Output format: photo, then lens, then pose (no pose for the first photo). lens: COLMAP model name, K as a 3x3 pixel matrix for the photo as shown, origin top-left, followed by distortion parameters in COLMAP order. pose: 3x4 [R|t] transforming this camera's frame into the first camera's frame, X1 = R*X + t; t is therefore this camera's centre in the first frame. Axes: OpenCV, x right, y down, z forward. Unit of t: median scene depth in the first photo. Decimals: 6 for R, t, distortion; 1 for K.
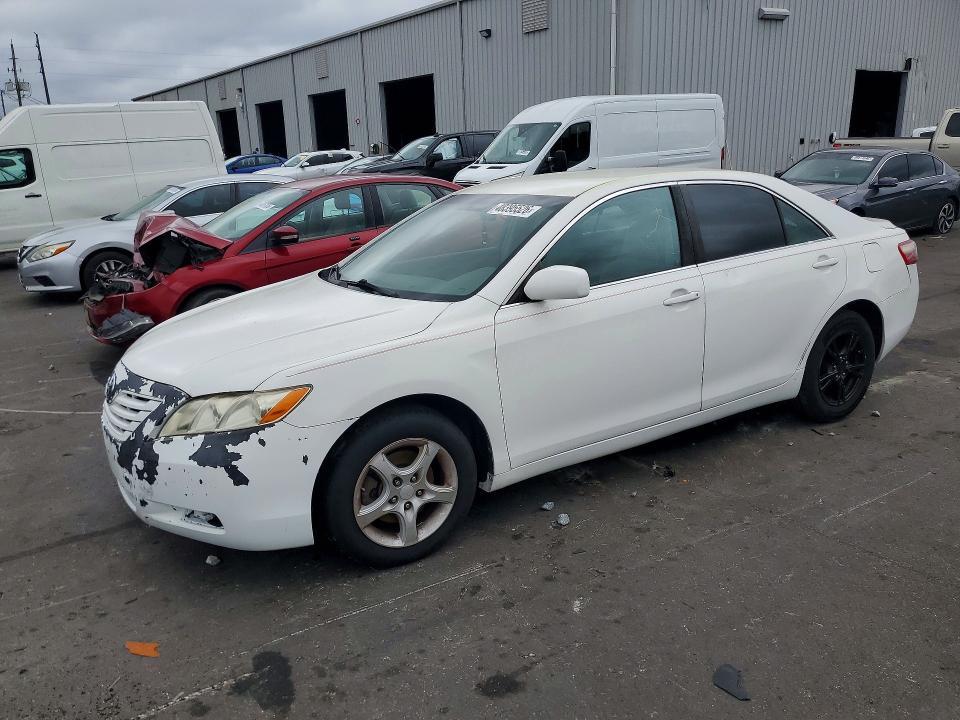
lens RADIAL K [[733.8, 0, 480.0], [0, 733.8, 360.0], [0, 0, 1]] dist [0.025674, 0.000881]
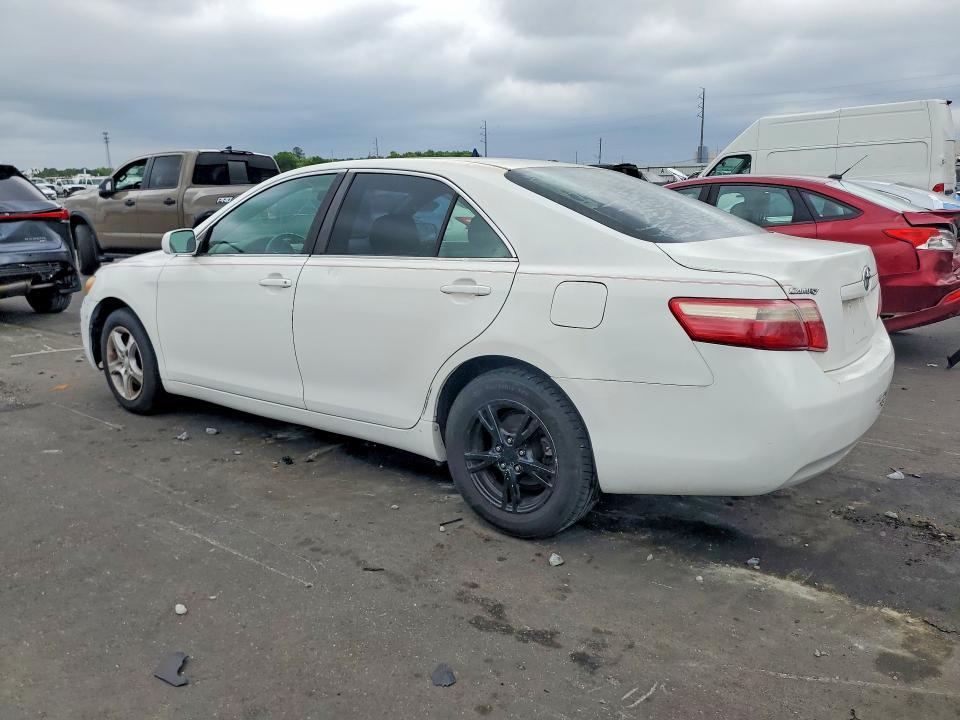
lens RADIAL K [[733.8, 0, 480.0], [0, 733.8, 360.0], [0, 0, 1]] dist [0.025674, 0.000881]
pose [[0.378286, 0.250430, -0.891170, 1.100878], [-0.247790, 0.954973, 0.163176, -0.182877], [0.891908, 0.159096, 0.423307, 0.720740]]
